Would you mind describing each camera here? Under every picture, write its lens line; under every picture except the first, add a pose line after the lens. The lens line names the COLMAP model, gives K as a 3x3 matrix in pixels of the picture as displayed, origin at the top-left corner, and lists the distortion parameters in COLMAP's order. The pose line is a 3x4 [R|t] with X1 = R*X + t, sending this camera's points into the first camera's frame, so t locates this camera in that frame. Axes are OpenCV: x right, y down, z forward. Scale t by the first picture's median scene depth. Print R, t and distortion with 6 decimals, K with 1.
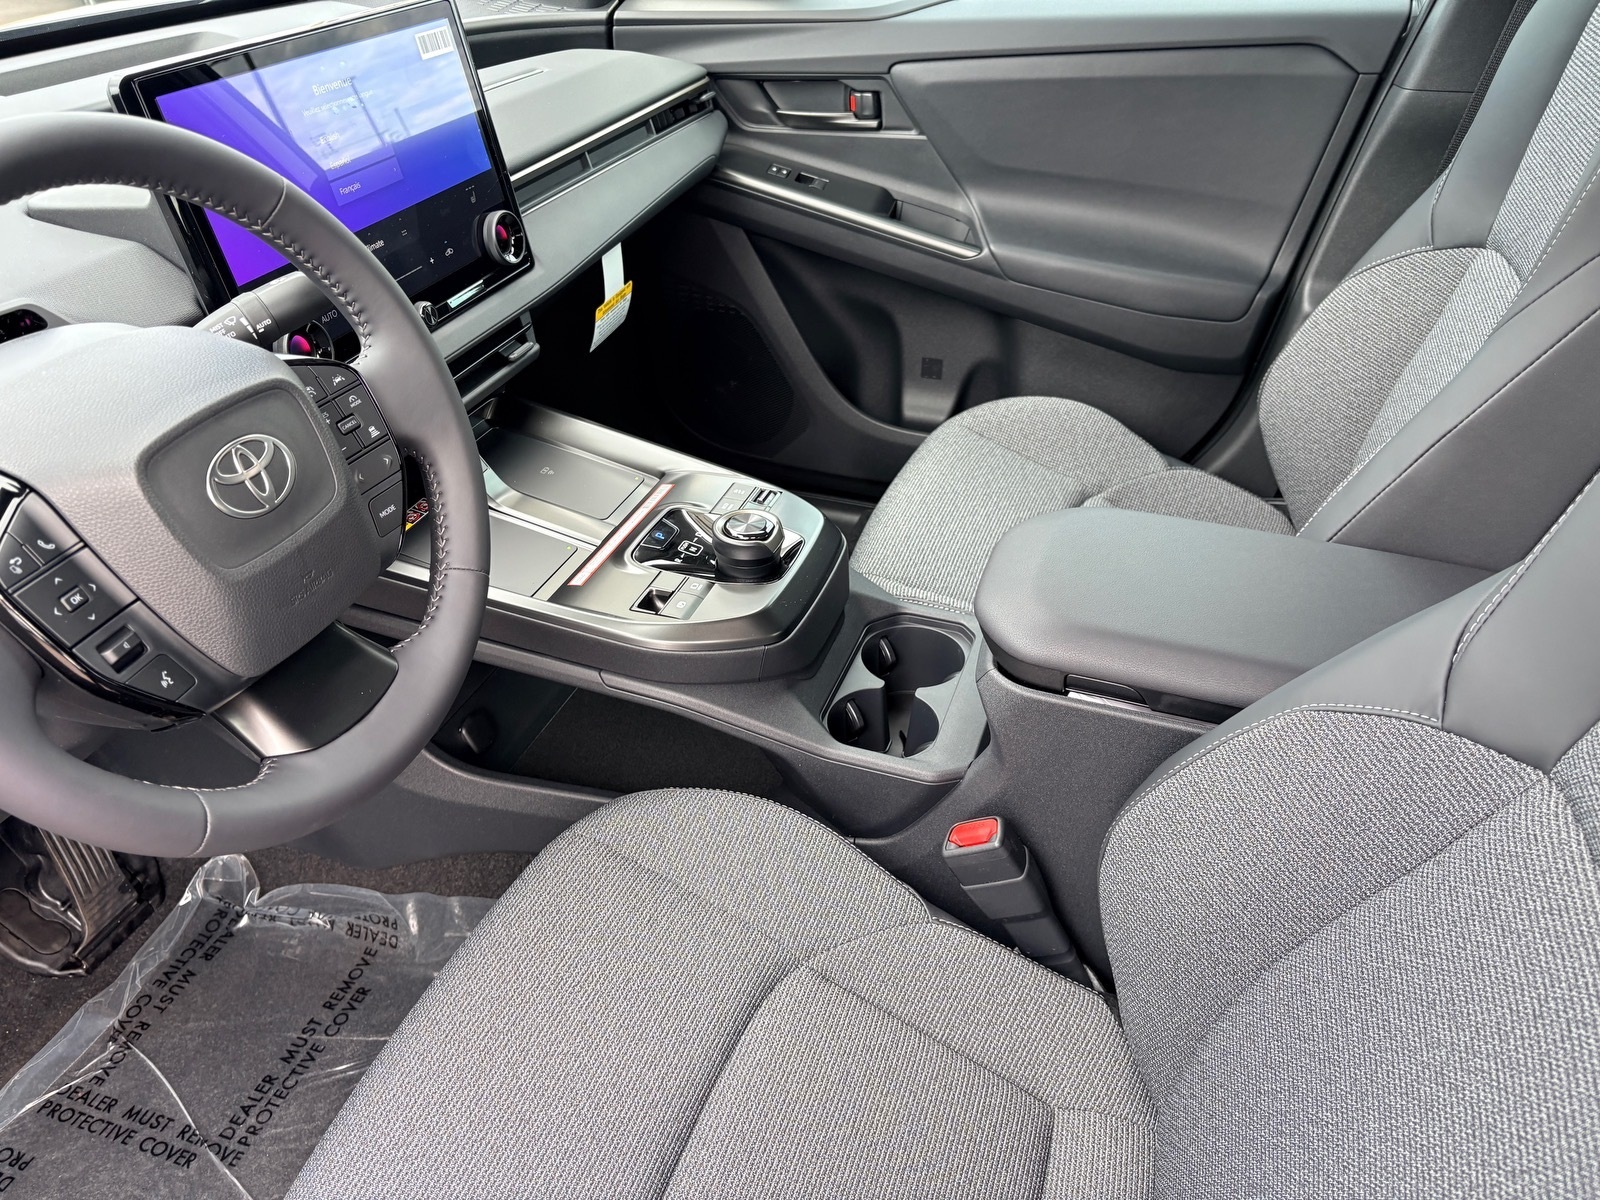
lens RADIAL K [[1197.7, 0, 799.6], [0, 1197.7, 594.1], [0, 0, 1]] dist [0.046790, -0.048623]
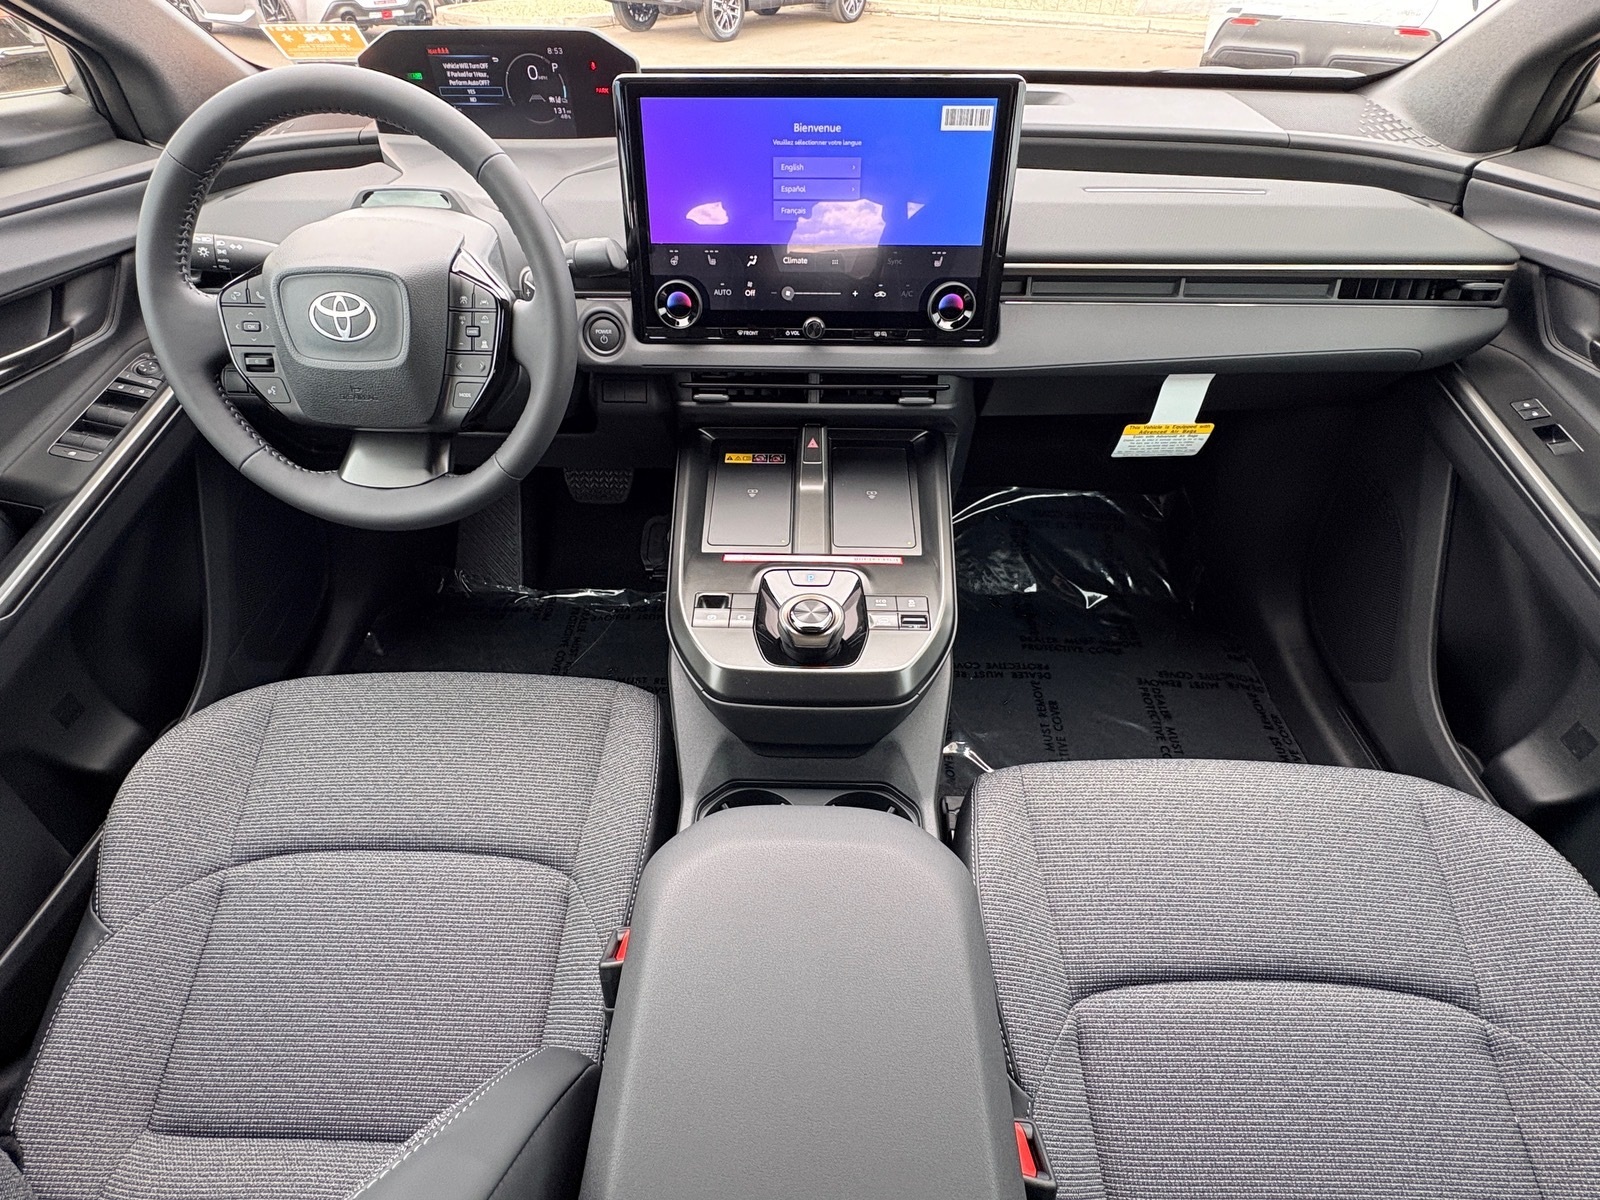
lens RADIAL K [[797.6, 0, 792.7], [0, 797.6, 595.1], [0, 0, 1]] dist [-0.002016, 0.000521]
pose [[0.301290, 0.625930, -0.719331, 0.418238], [-0.530655, 0.736837, 0.418899, -0.334935], [0.792231, 0.255507, 0.554154, 0.548343]]
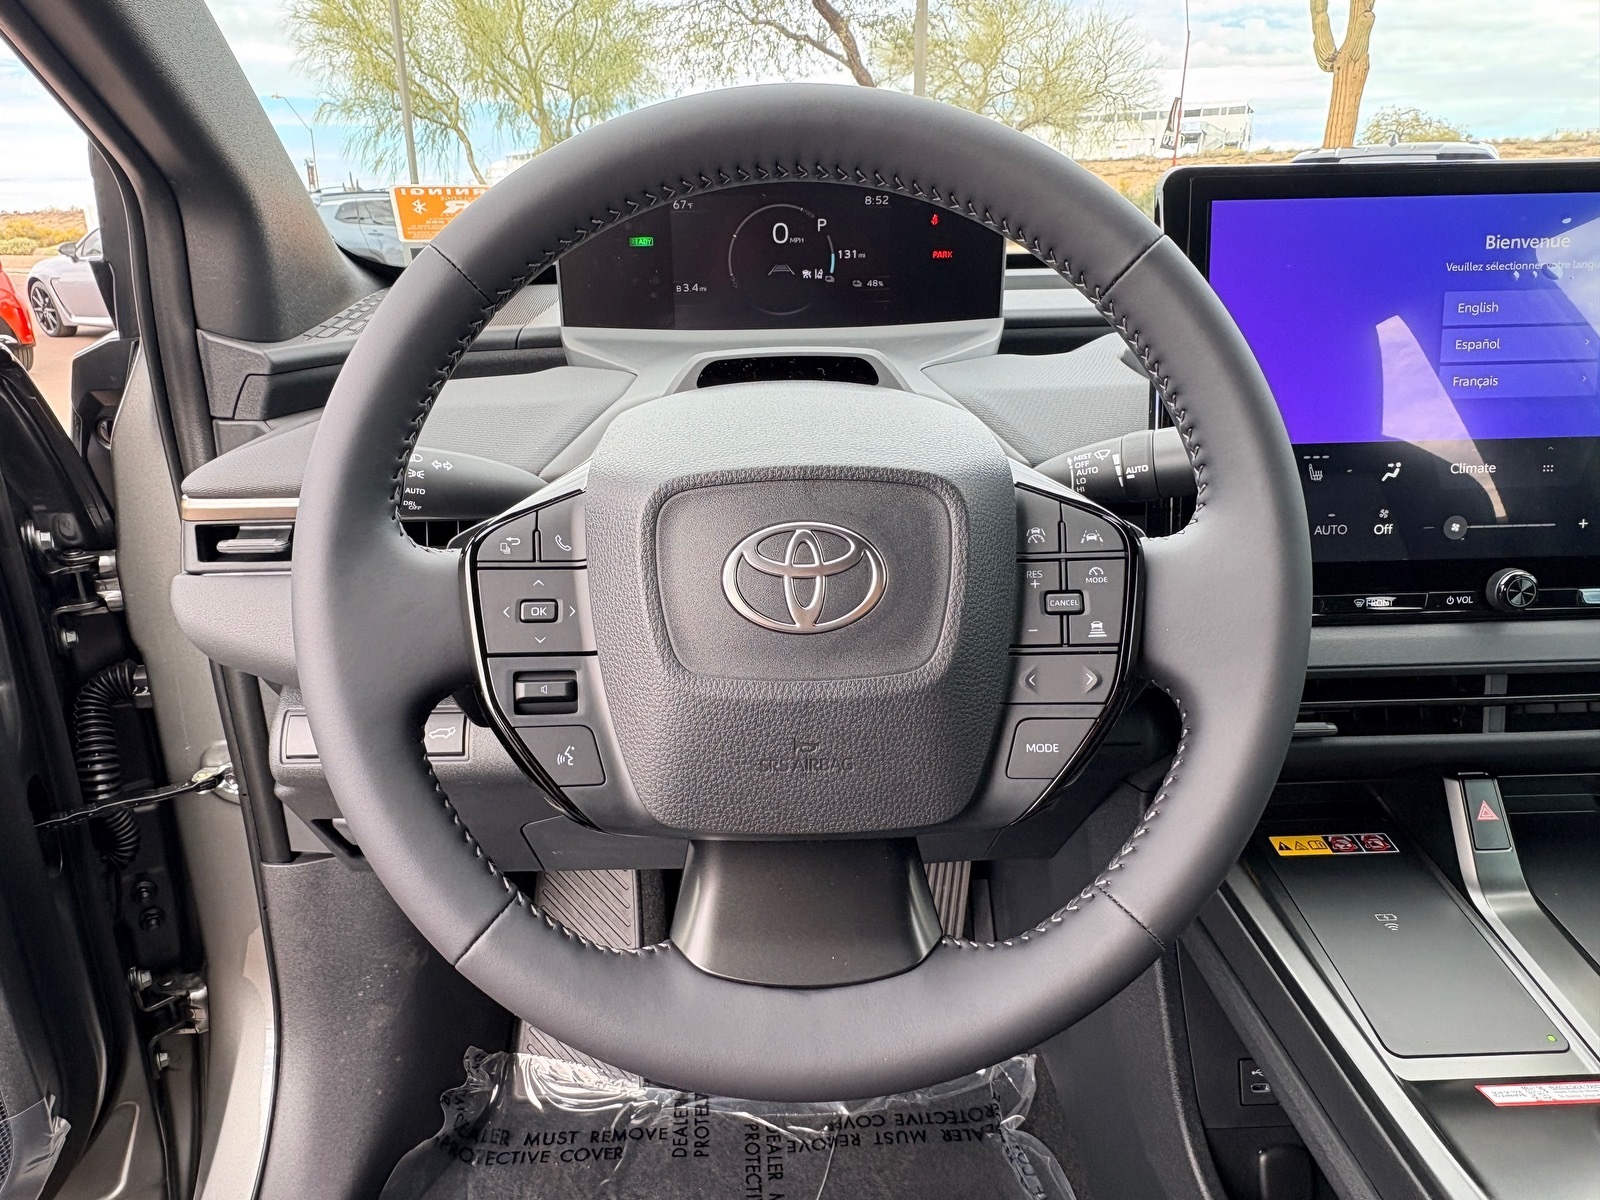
lens RADIAL K [[1031.2, 0, 772.4], [0, 1031.2, 599.9], [0, 0, 1]] dist [-0.004125, -0.000345]
pose [[0.353087, 0.318090, -0.879857, 0.032713], [-0.505588, 0.856161, 0.106631, -0.078759], [0.787217, 0.407195, 0.463121, 0.403036]]
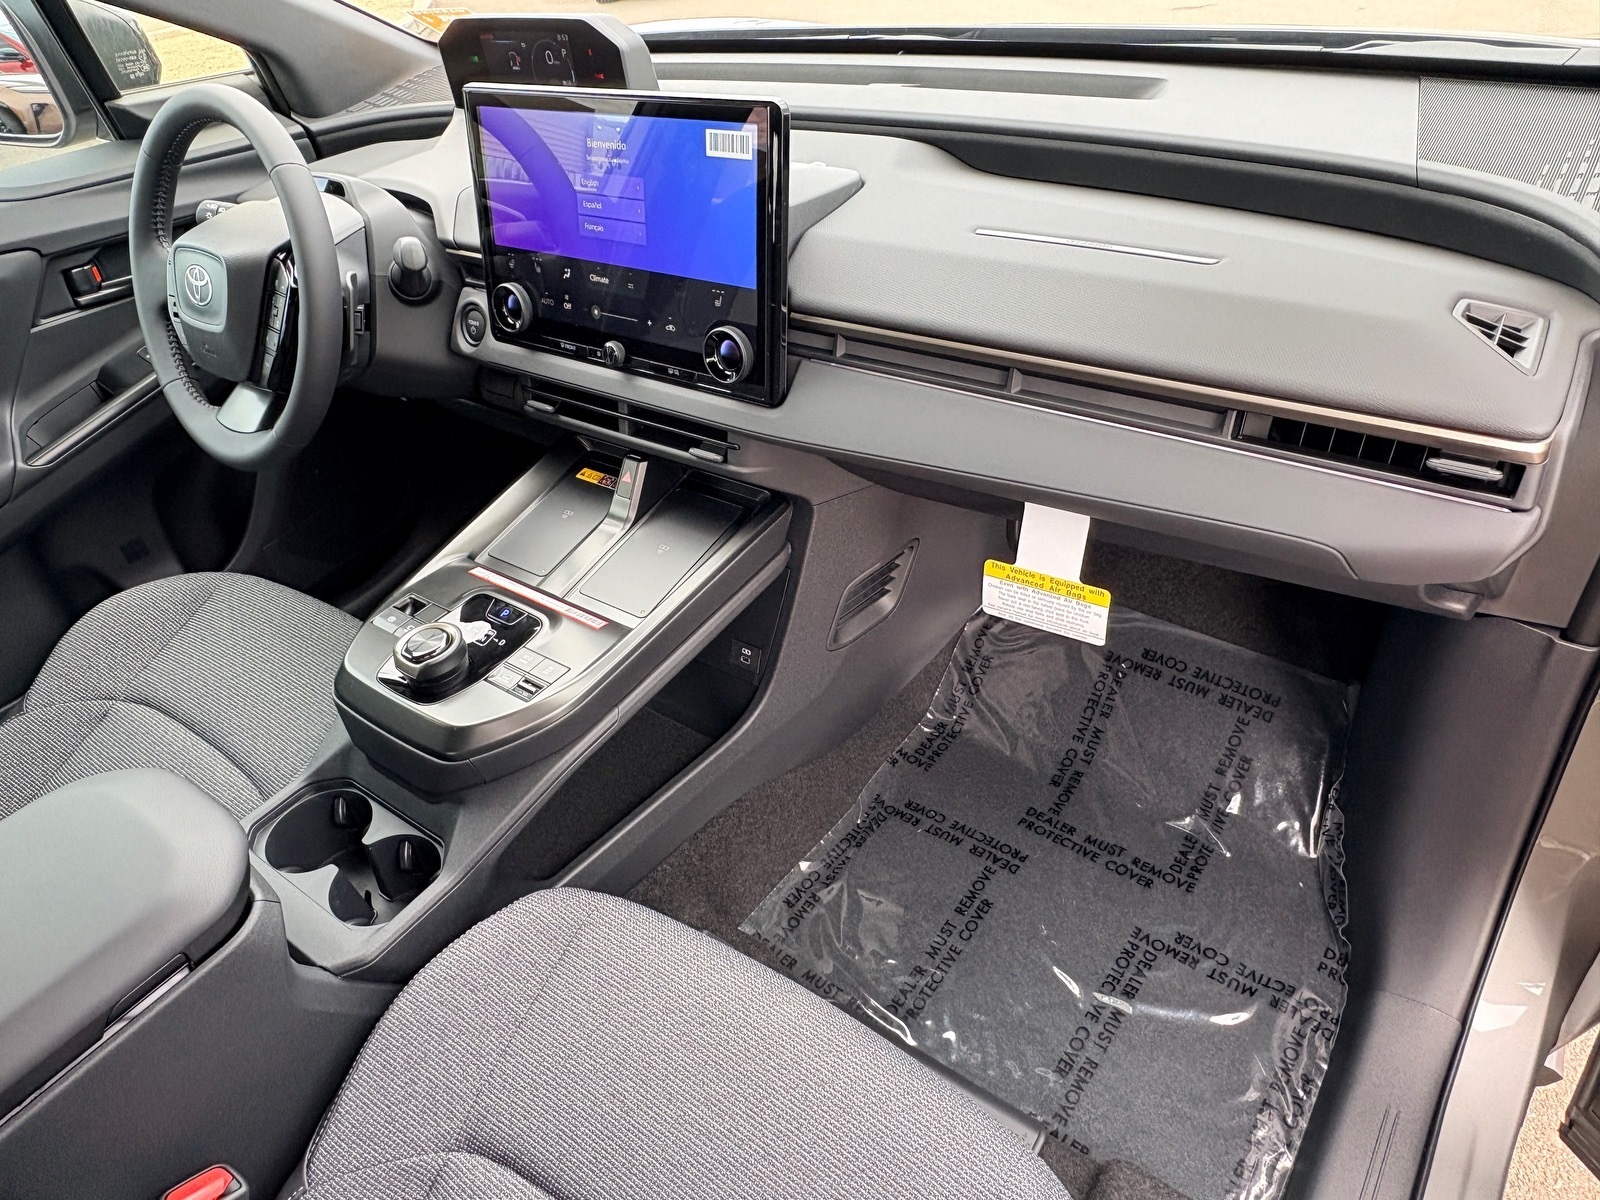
lens RADIAL K [[1031.2, 0, 772.4], [0, 1031.2, 599.9], [0, 0, 1]] dist [-0.004125, -0.000345]
pose [[-0.299110, 0.613053, -0.731231, 0.457301], [-0.434258, 0.594905, 0.676393, -0.752406], [0.849678, 0.519859, 0.088281, 1.073767]]
